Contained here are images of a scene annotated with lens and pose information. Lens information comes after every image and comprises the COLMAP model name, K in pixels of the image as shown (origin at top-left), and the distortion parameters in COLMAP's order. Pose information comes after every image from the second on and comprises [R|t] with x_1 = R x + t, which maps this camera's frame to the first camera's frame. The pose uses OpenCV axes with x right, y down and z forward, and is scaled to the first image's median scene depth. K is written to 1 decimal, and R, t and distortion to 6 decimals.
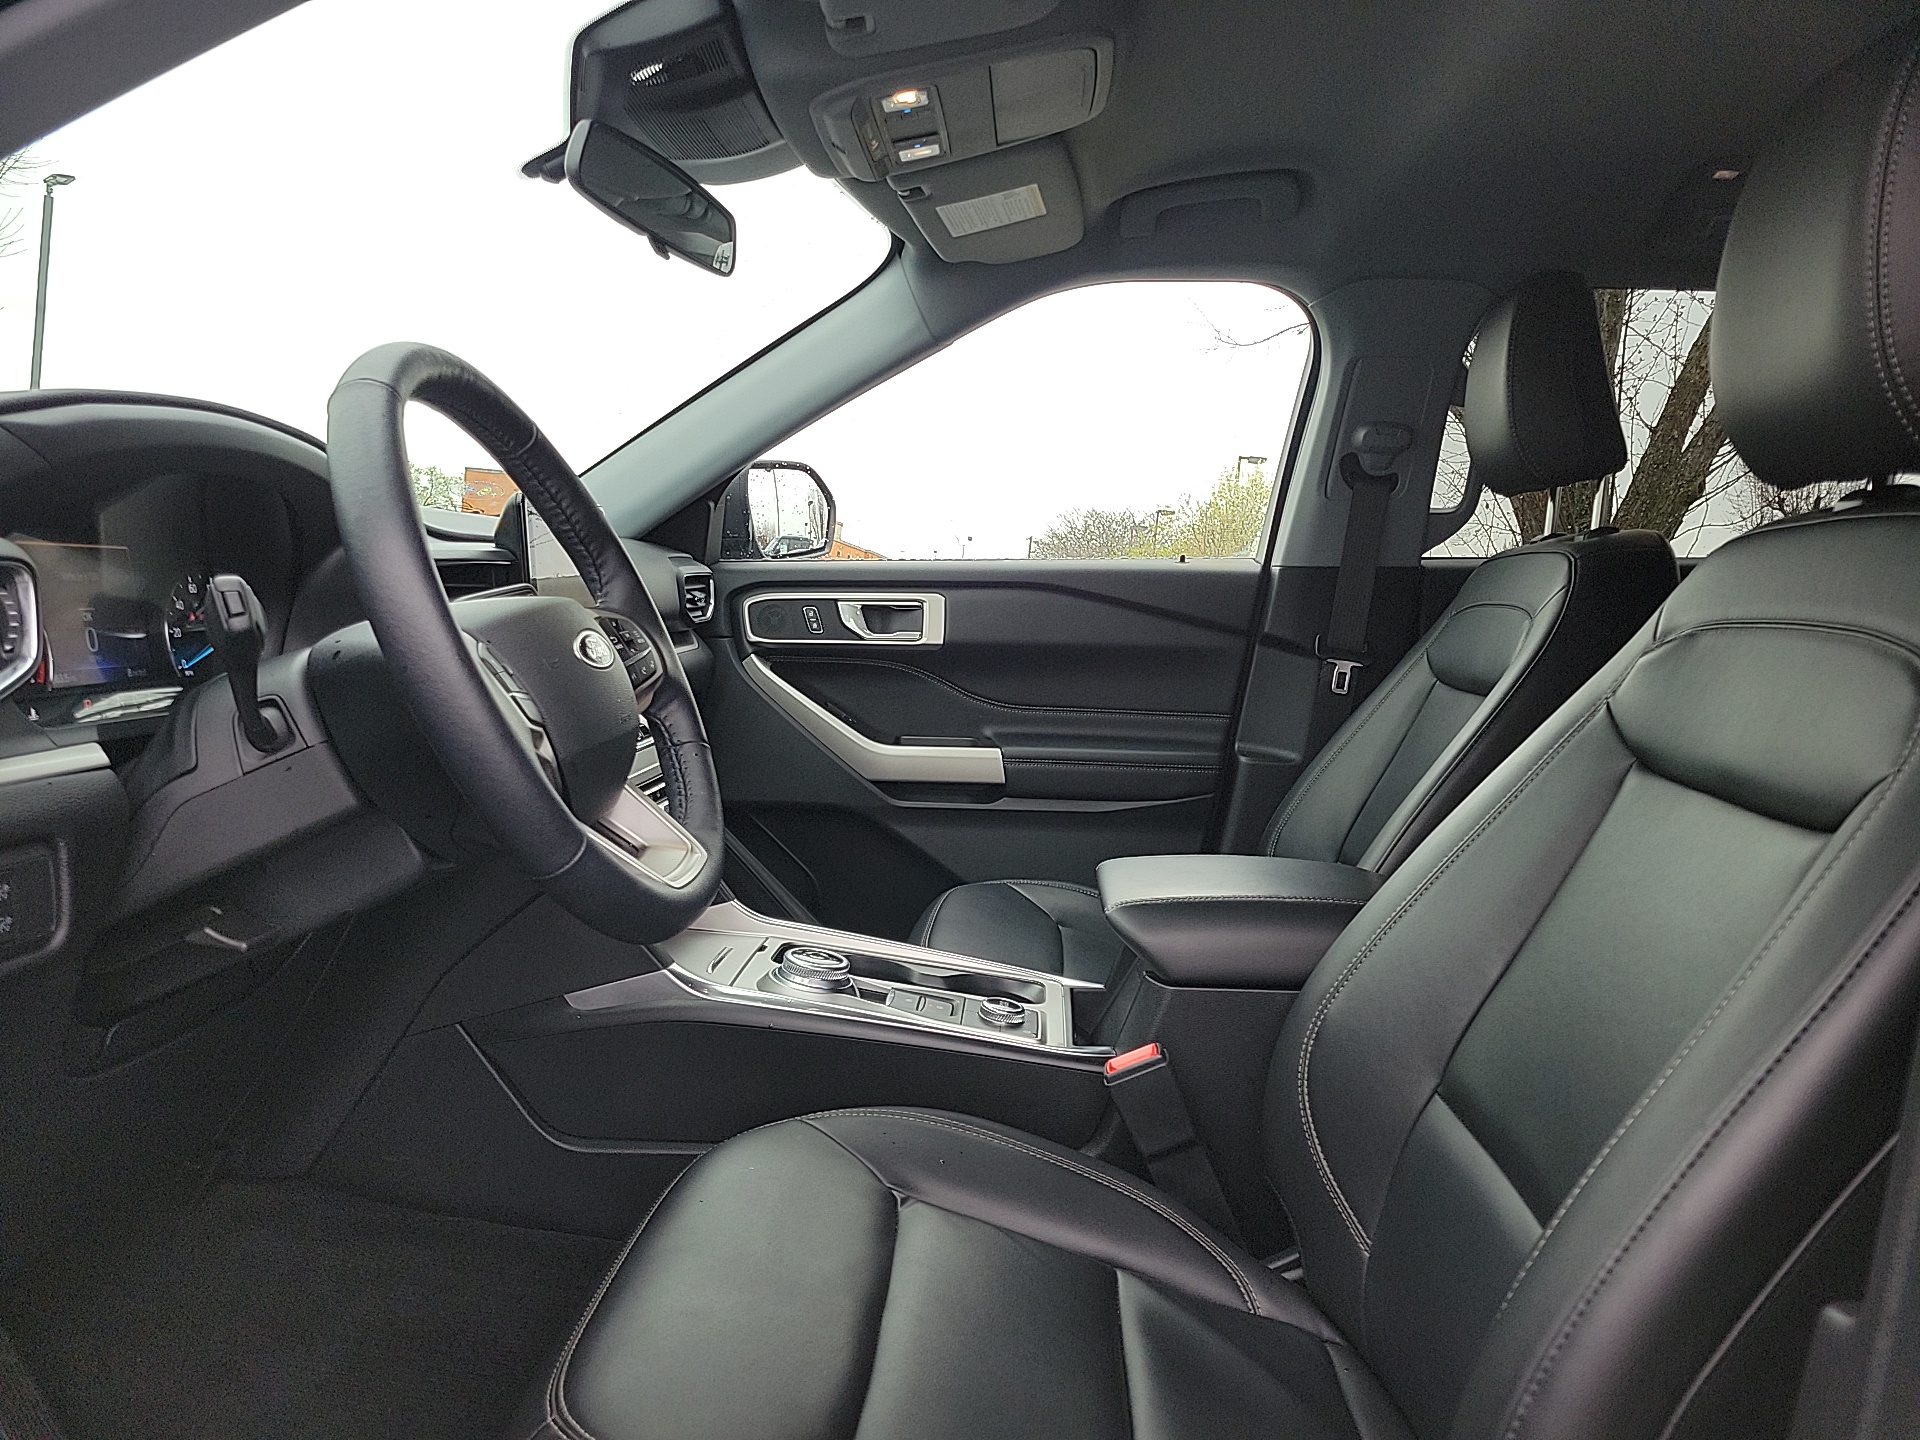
lens RADIAL K [[1431.4, 0, 971.4], [0, 1431.4, 688.7], [0, 0, 1]] dist [0.044115, -0.006592]
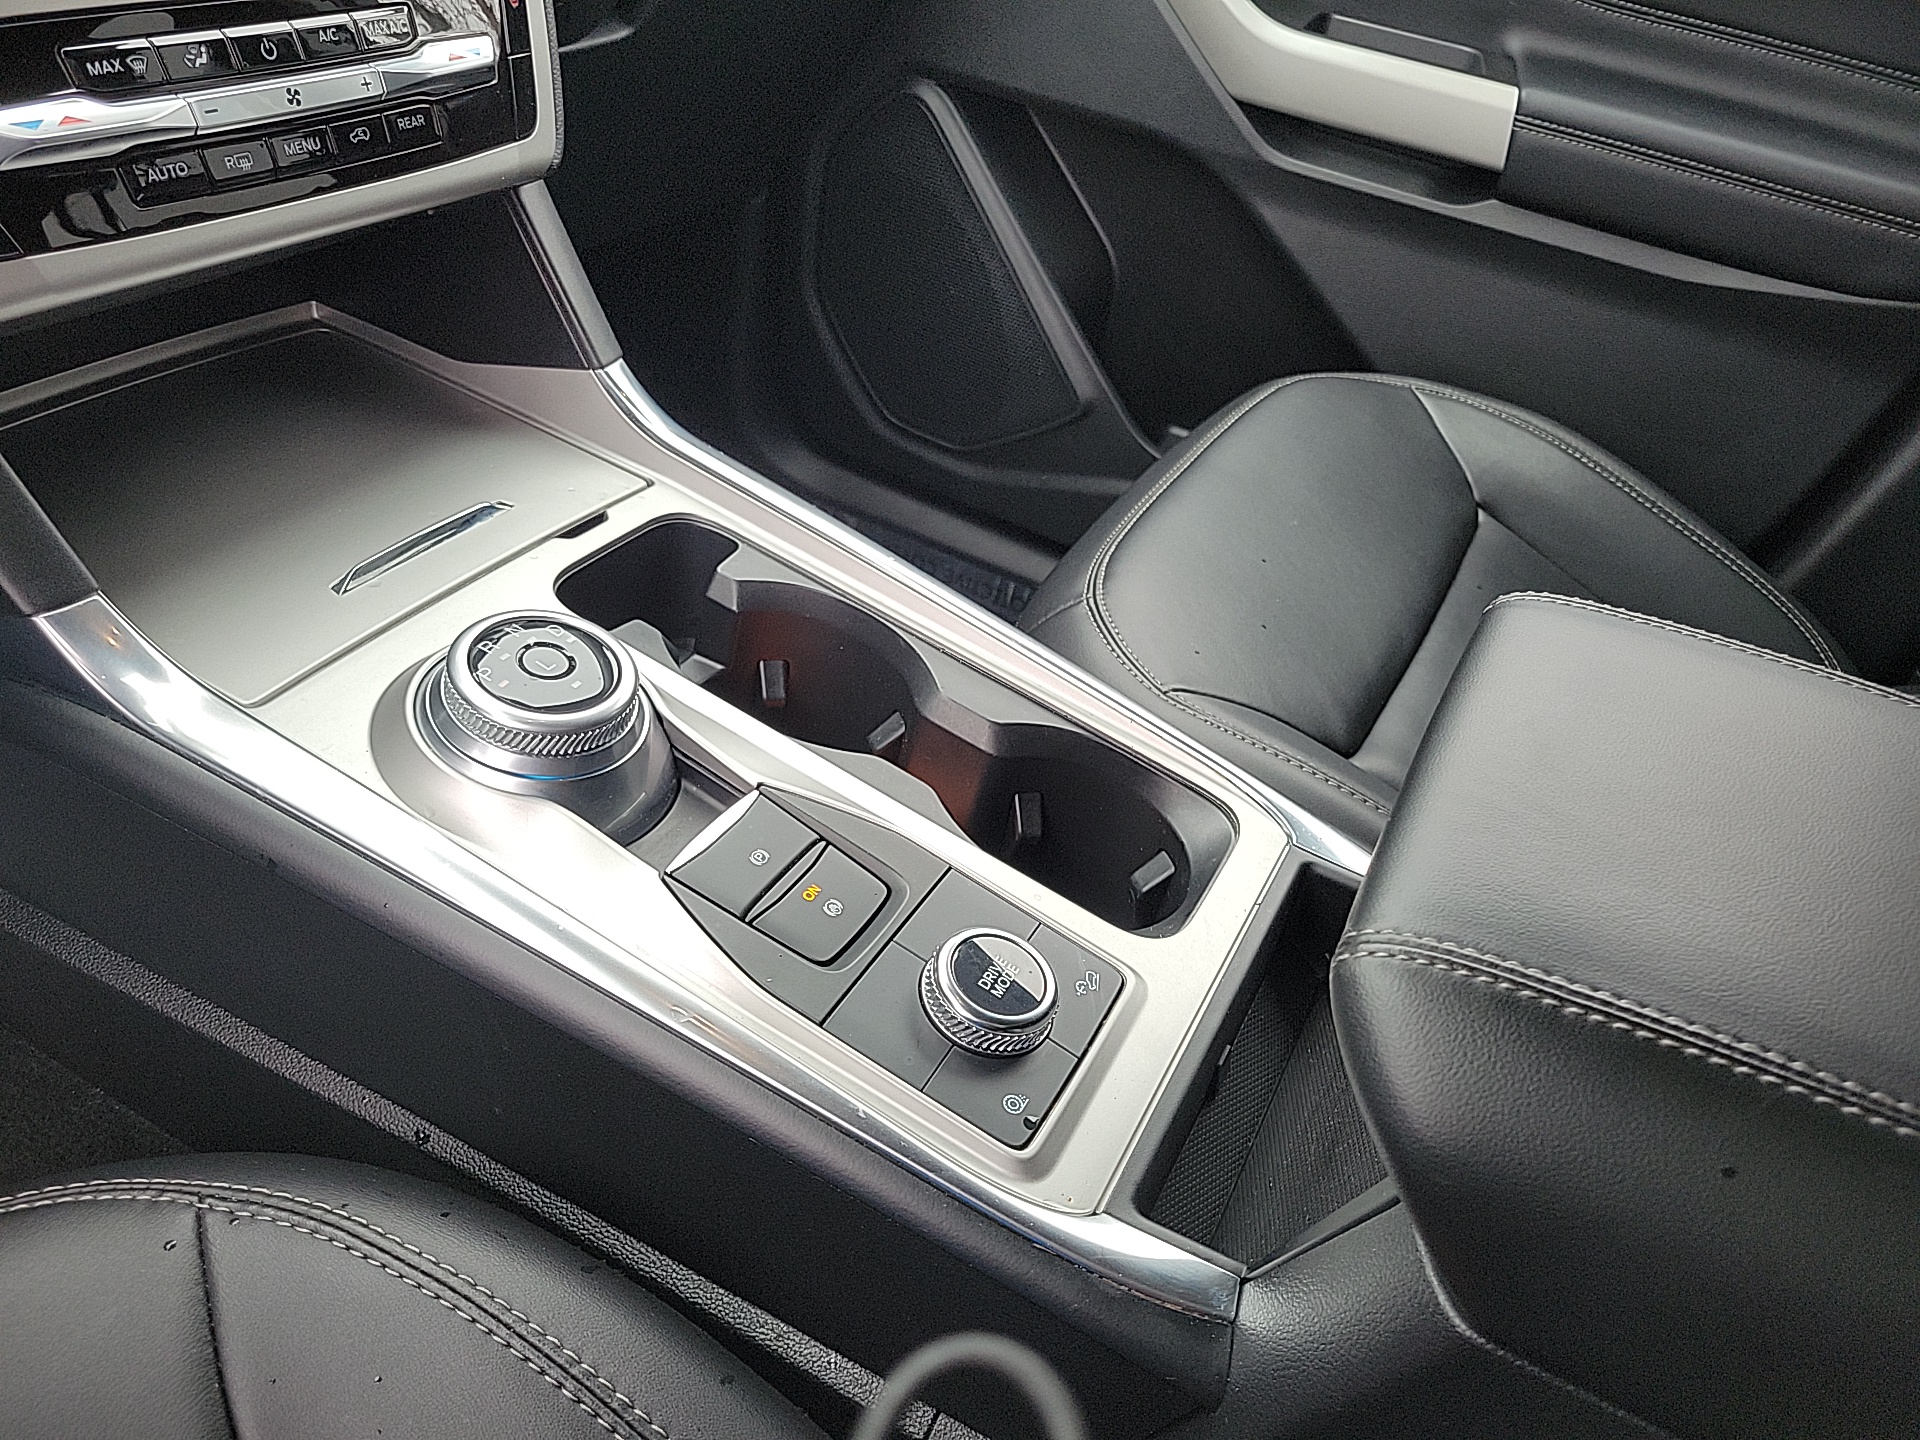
lens RADIAL K [[1456.9, 0, 960.0], [0, 1456.9, 720.0], [0, 0, 1]] dist [0.054083, -0.038952]
pose [[0.904398, 0.338581, -0.259668, 0.051828], [-0.168117, 0.842090, 0.512466, -0.000912], [0.392175, -0.419818, 0.818506, 0.470465]]
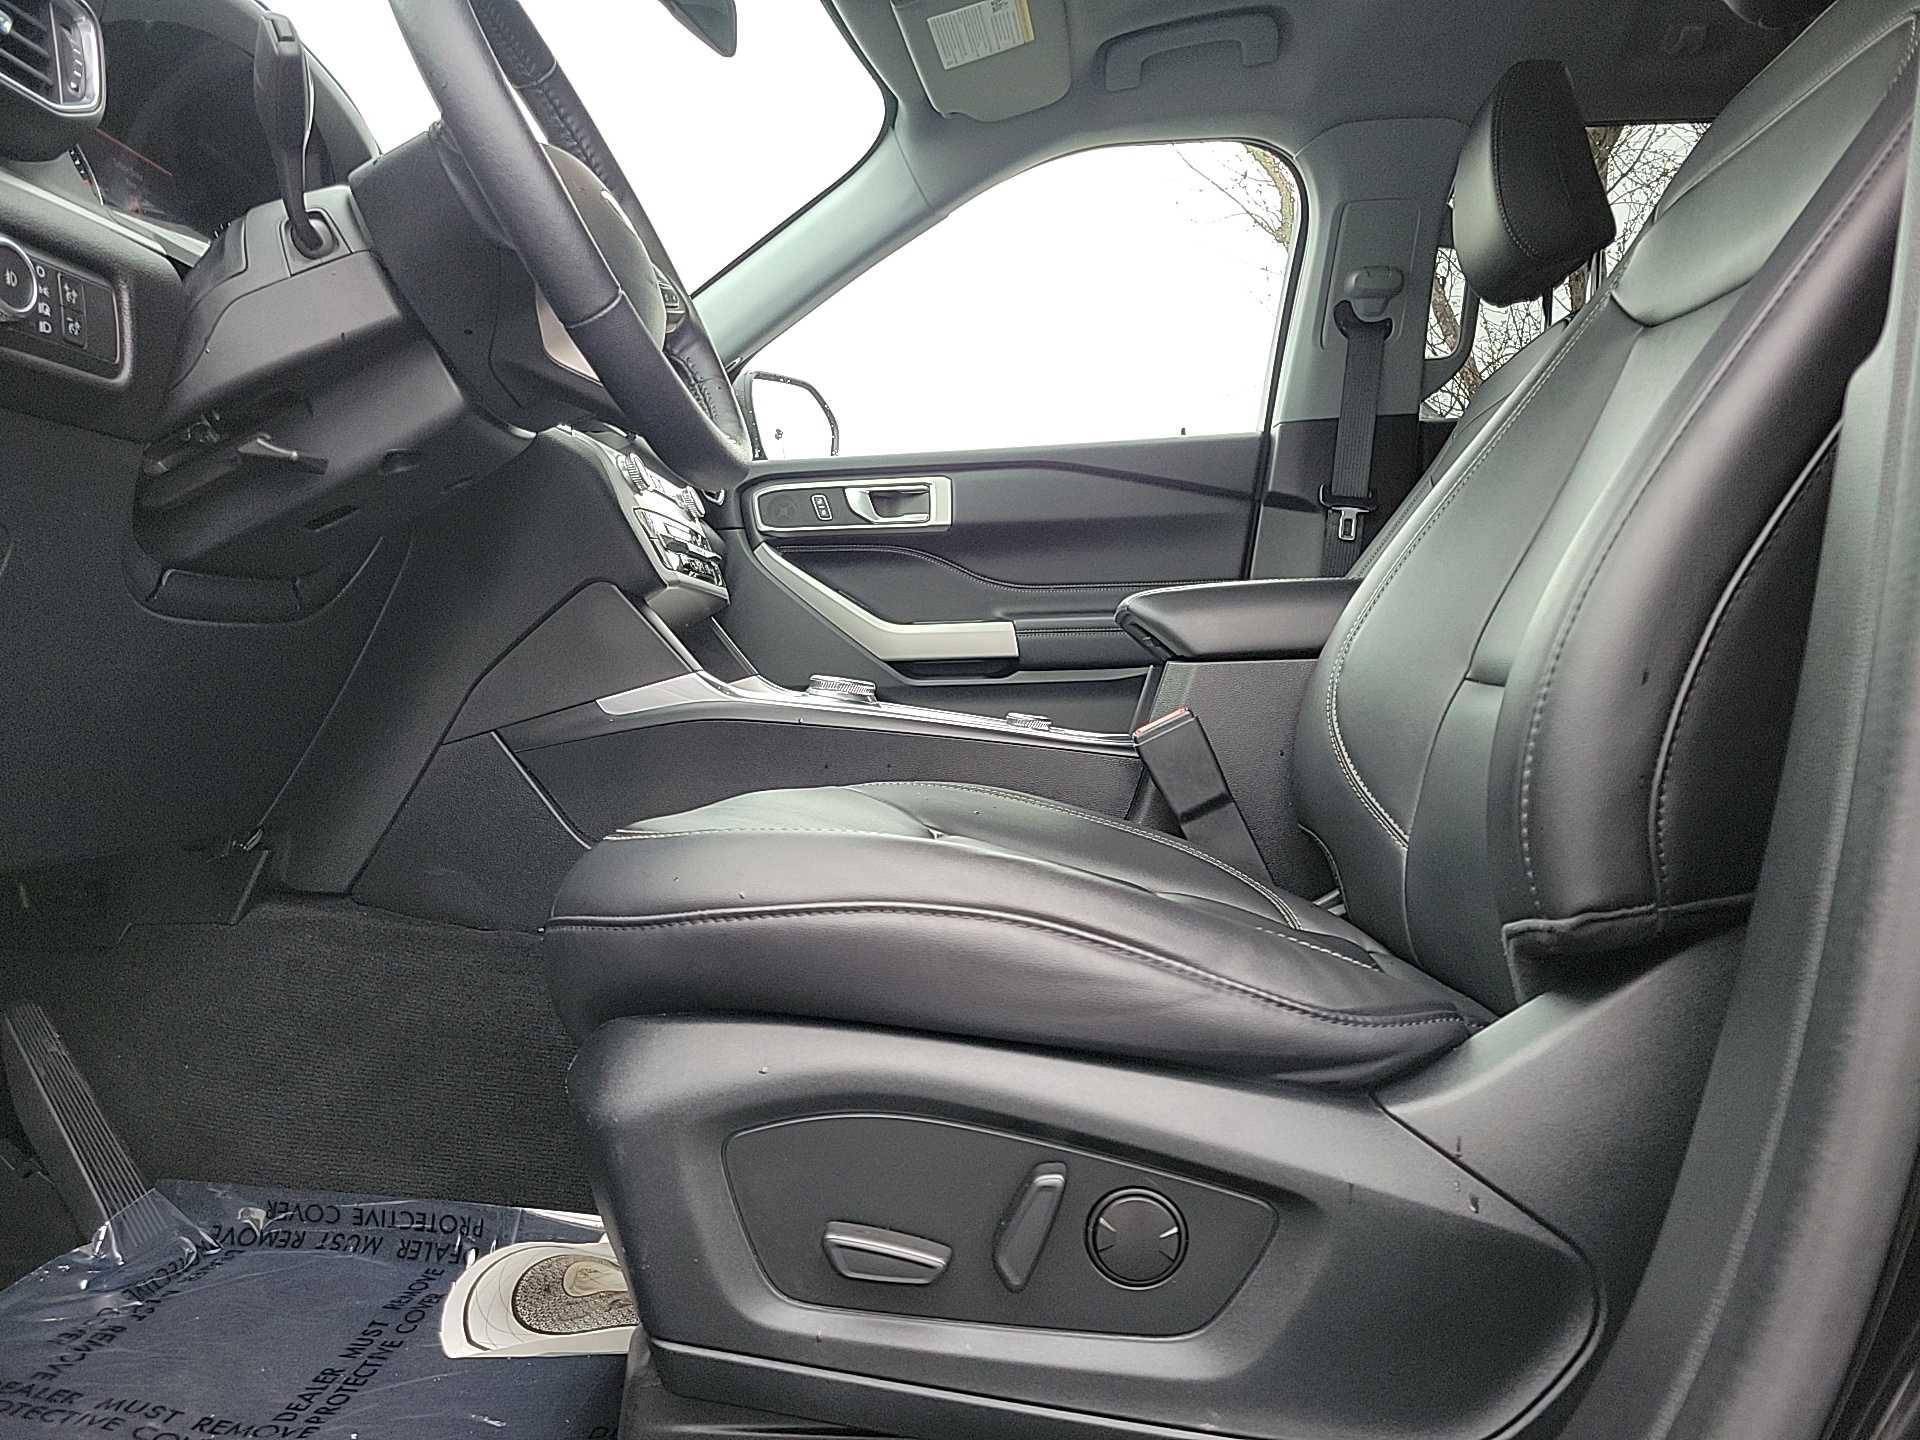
lens RADIAL K [[1433.7, 0, 960.0], [0, 1433.7, 720.0], [0, 0, 1]] dist [0.044774, -0.033887]
pose [[0.998993, -0.044119, -0.008131, -0.012028], [0.043550, 0.997230, -0.060292, 0.178466], [0.010768, 0.059878, 0.998148, -0.003714]]
